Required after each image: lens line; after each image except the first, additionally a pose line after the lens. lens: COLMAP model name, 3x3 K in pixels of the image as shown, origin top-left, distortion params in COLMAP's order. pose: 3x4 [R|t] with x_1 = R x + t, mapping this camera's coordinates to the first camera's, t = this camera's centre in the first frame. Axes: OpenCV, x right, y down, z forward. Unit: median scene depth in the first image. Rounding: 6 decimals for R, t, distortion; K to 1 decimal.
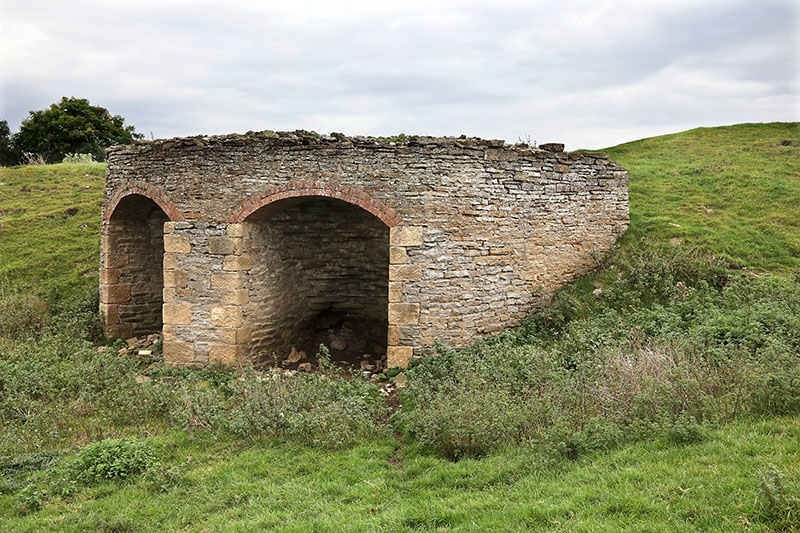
lens RADIAL K [[840.4, 0, 400.4], [0, 840.4, 269.2], [0, 0, 1]] dist [0.012353, 0.000000]
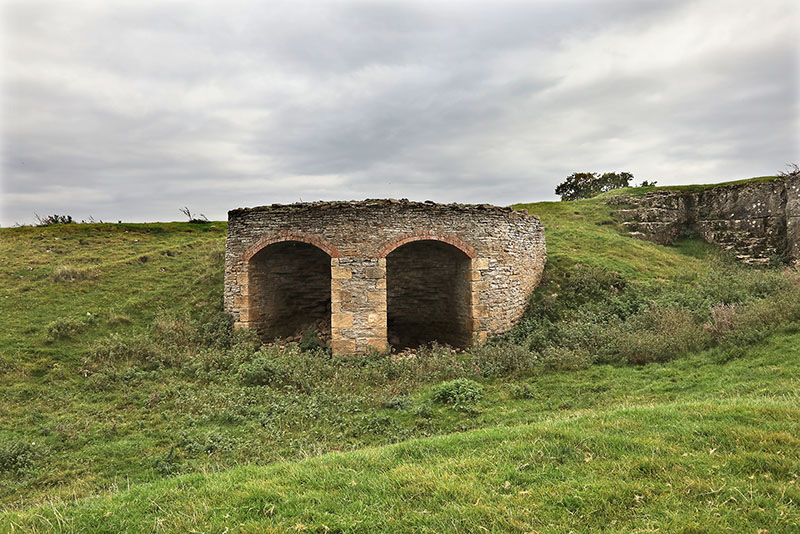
lens RADIAL K [[655.6, 0, 401.9], [0, 655.6, 268.6], [0, 0, 1]] dist [0.011261, 0.002442]
pose [[0.901240, -0.023630, 0.432675, -0.665176], [0.054664, 0.996735, -0.059426, 0.036669], [-0.429858, 0.077209, 0.899589, -0.085246]]
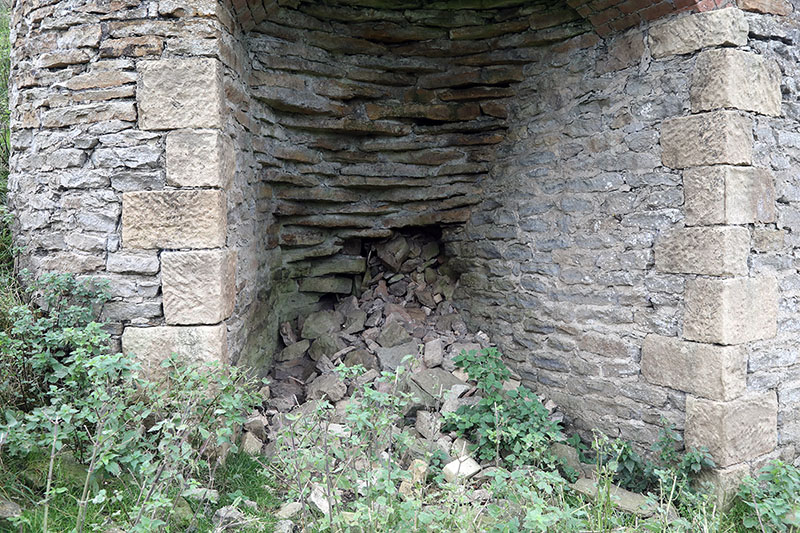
lens RADIAL K [[758.3, 0, 400.0], [0, 758.3, 268.4], [0, 0, 1]] dist [0.016269, 0.000000]
pose [[0.608062, -0.045131, 0.792606, -0.569097], [0.052700, 0.998475, 0.016424, 0.026547], [-0.792138, 0.031784, 0.609514, 0.927793]]
